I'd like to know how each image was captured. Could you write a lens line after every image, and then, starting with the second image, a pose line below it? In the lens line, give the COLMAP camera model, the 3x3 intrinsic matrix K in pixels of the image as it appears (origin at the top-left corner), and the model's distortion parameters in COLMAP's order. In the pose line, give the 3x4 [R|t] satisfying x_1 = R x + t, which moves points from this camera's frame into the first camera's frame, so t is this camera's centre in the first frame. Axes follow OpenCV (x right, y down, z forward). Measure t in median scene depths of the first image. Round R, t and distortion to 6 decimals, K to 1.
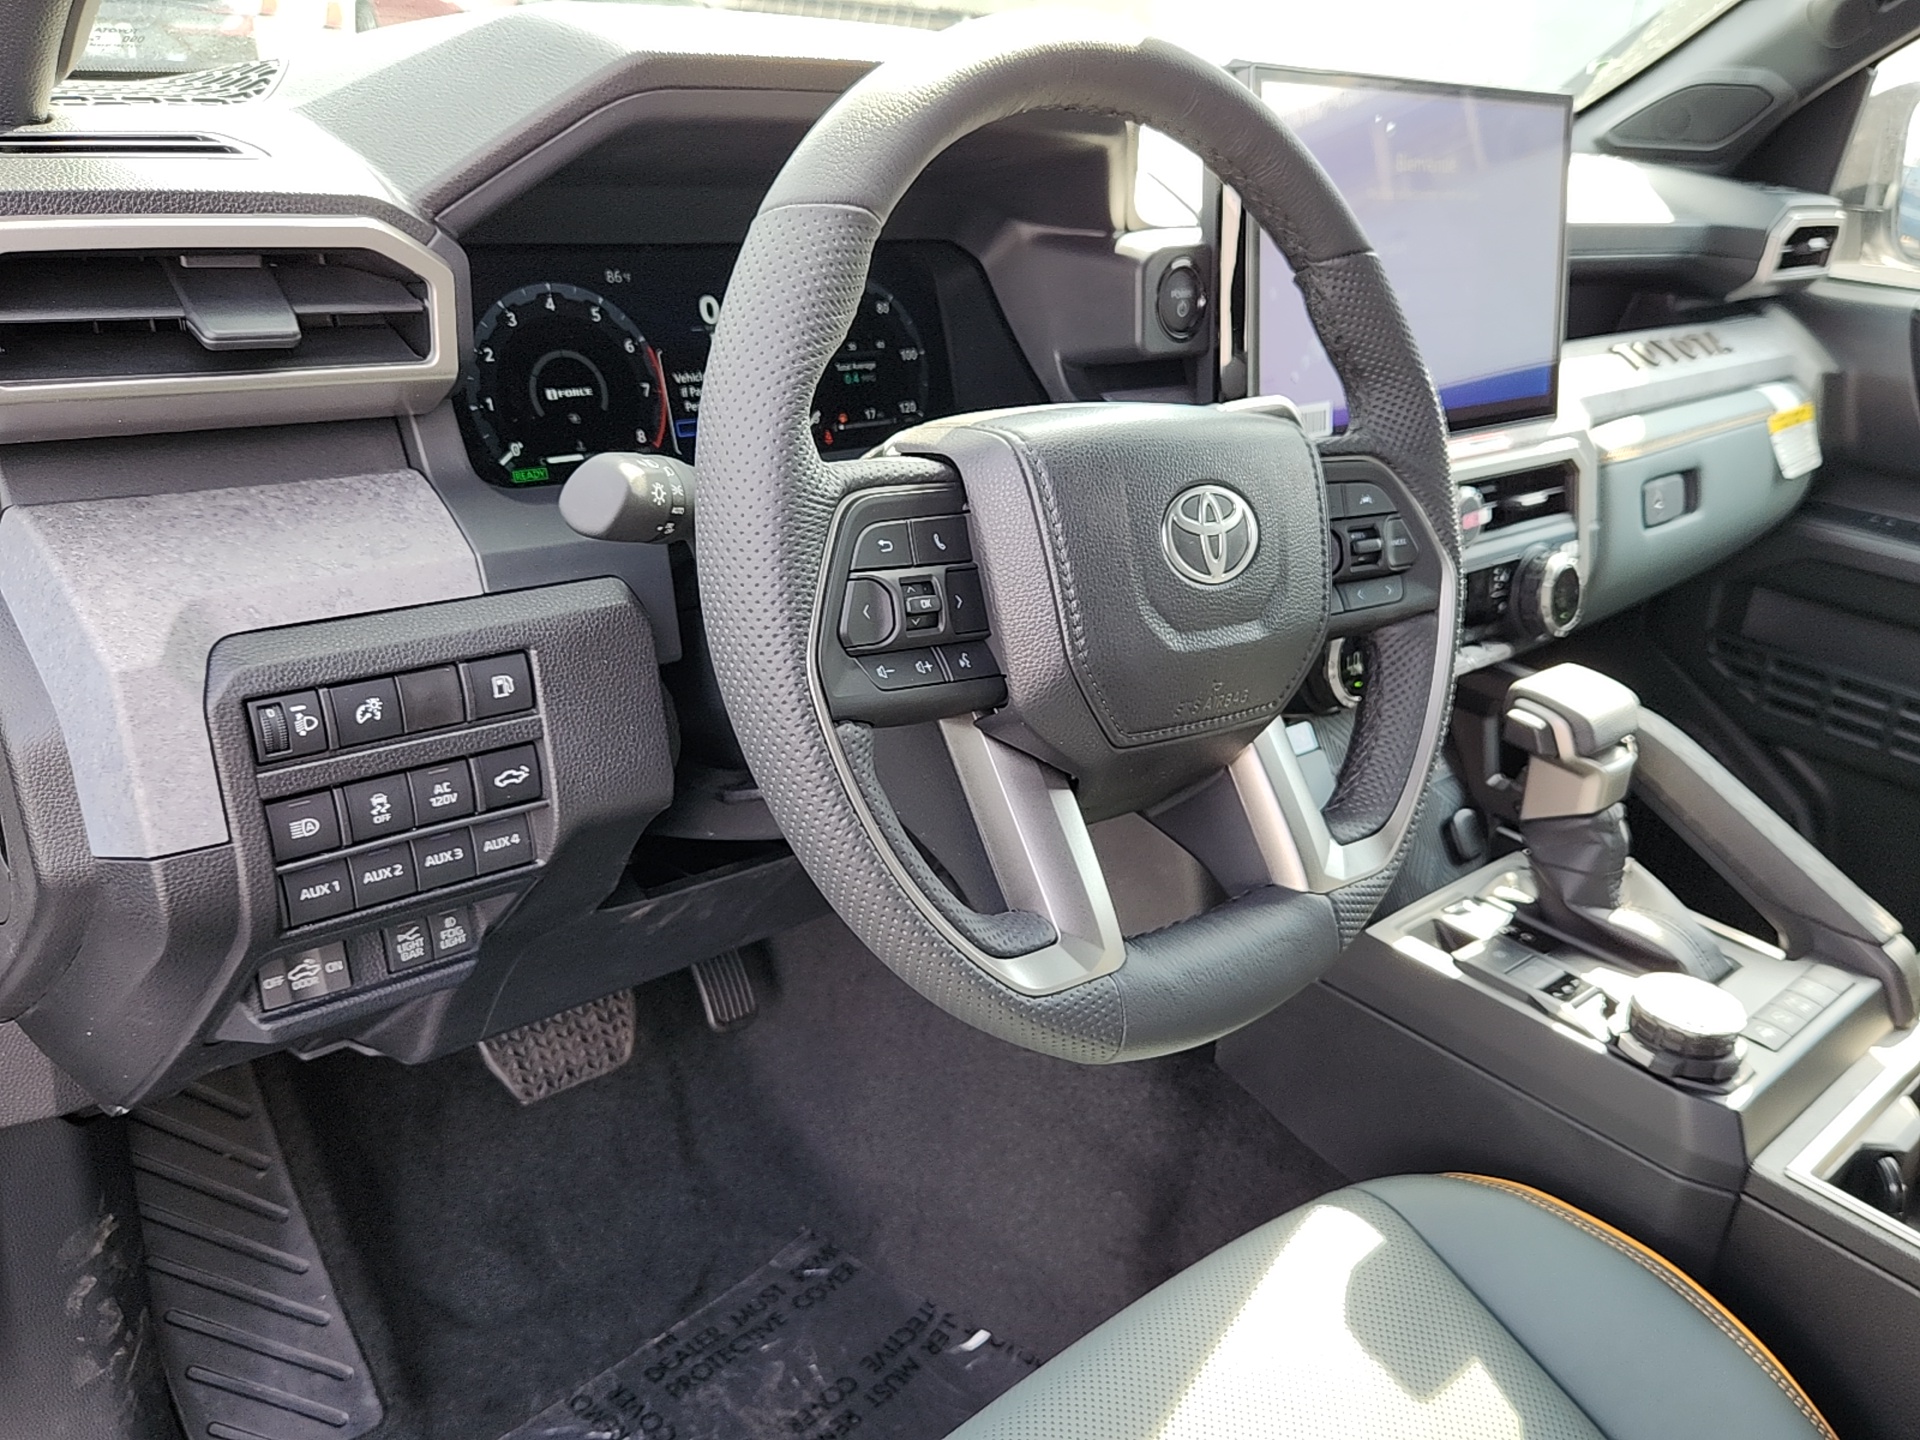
lens RADIAL K [[1589.9, 0, 1021.0], [0, 1589.9, 722.4], [0, 0, 1]] dist [0.072767, -0.100171]
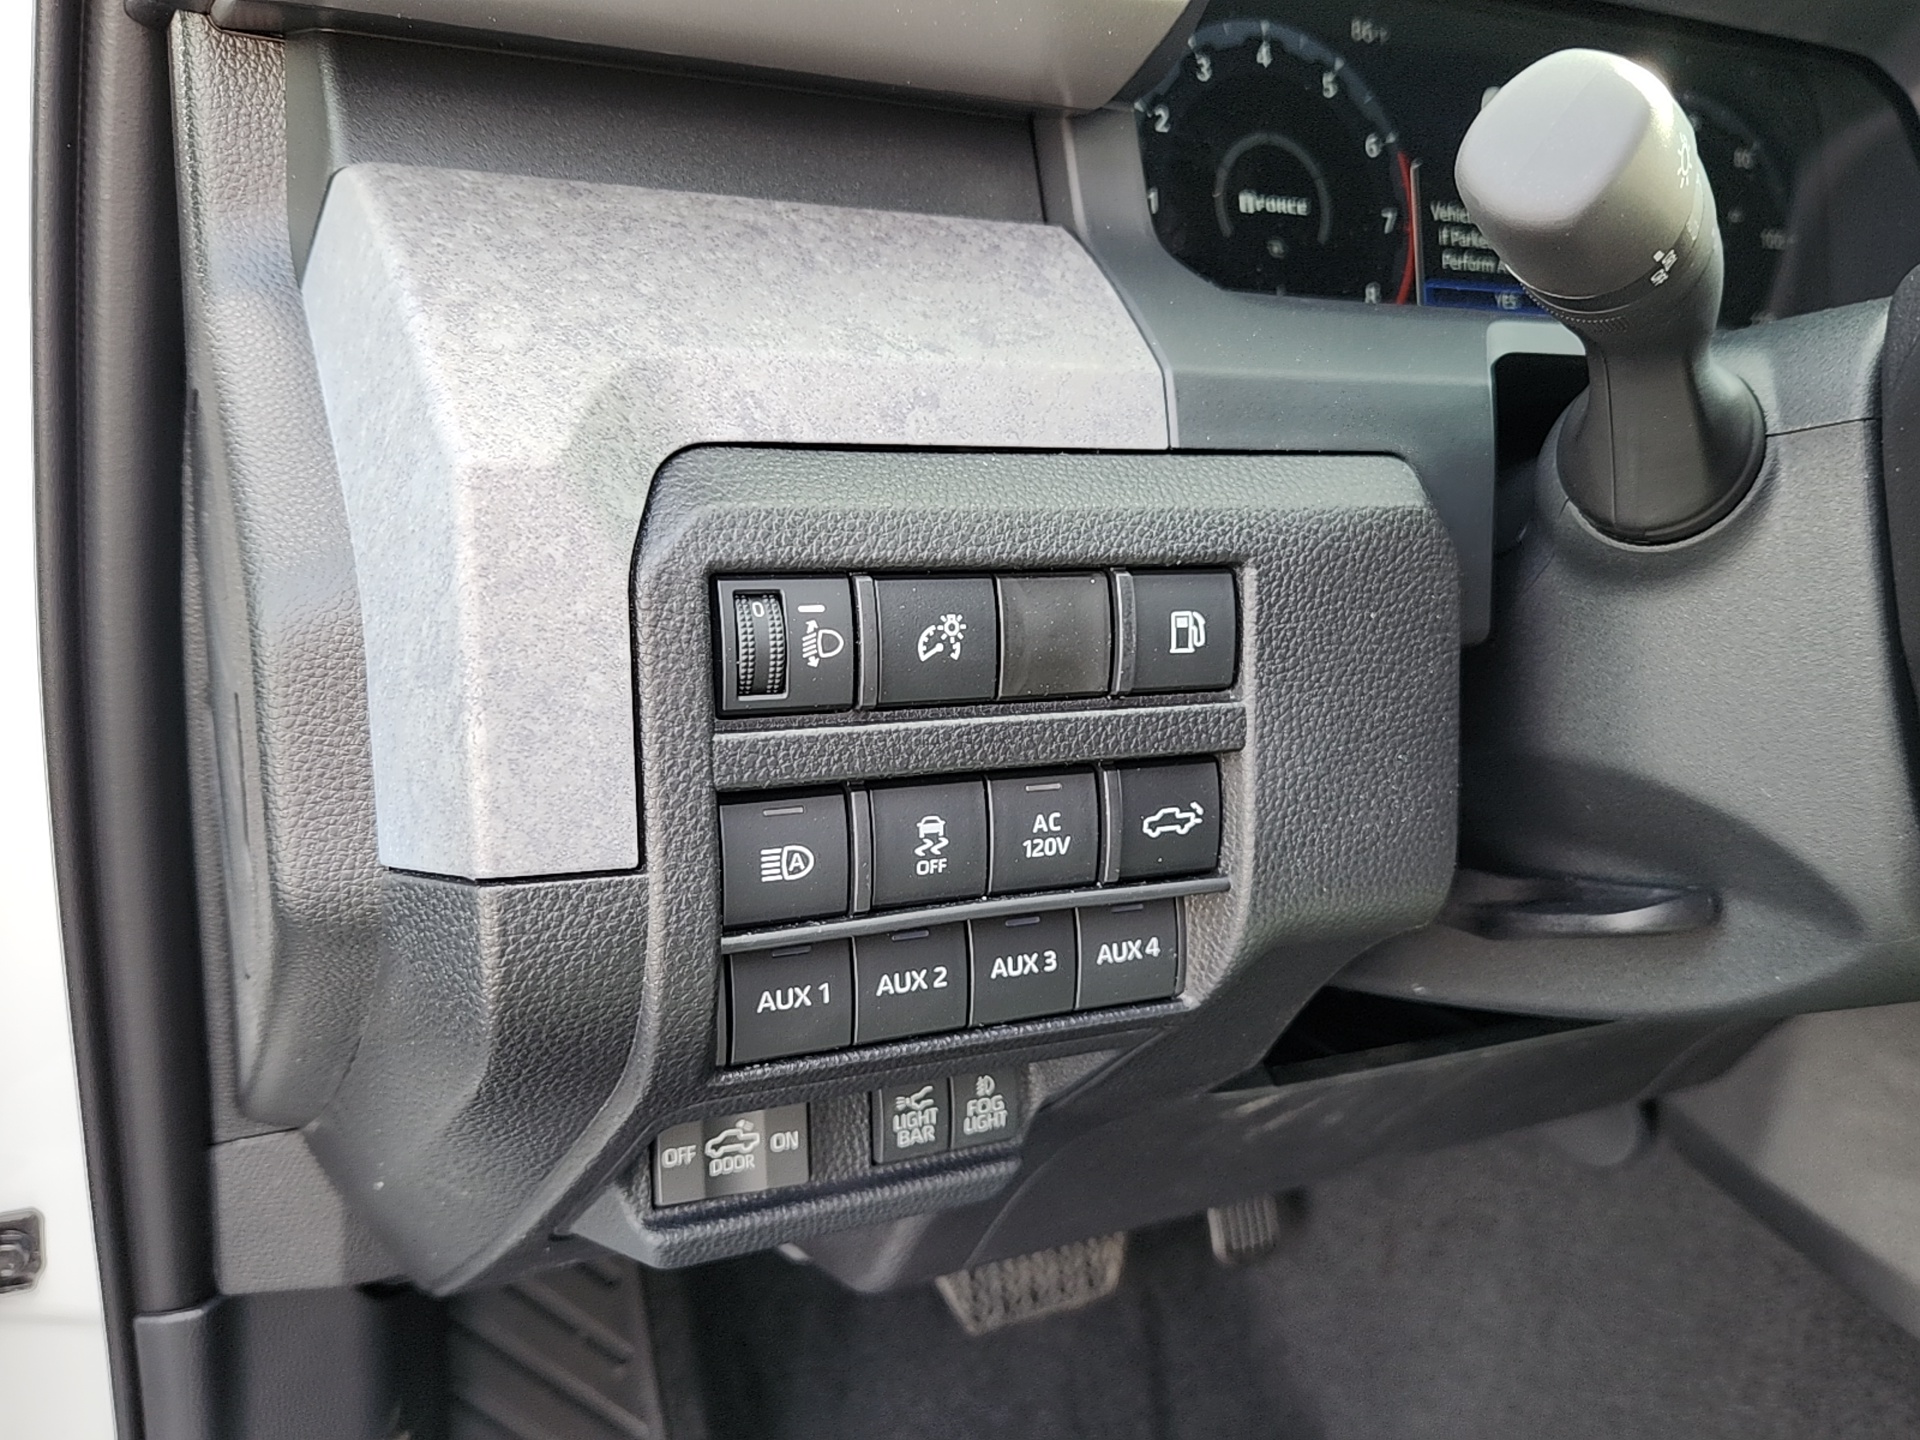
lens RADIAL K [[1701.2, 0, 1077.8], [0, 1701.2, 713.1], [0, 0, 1]] dist [0.104926, -0.250236]
pose [[0.968281, 0.100841, -0.228613, -0.231674], [-0.122674, 0.988940, -0.083363, 0.049315], [0.217678, 0.108764, 0.969942, 0.482149]]
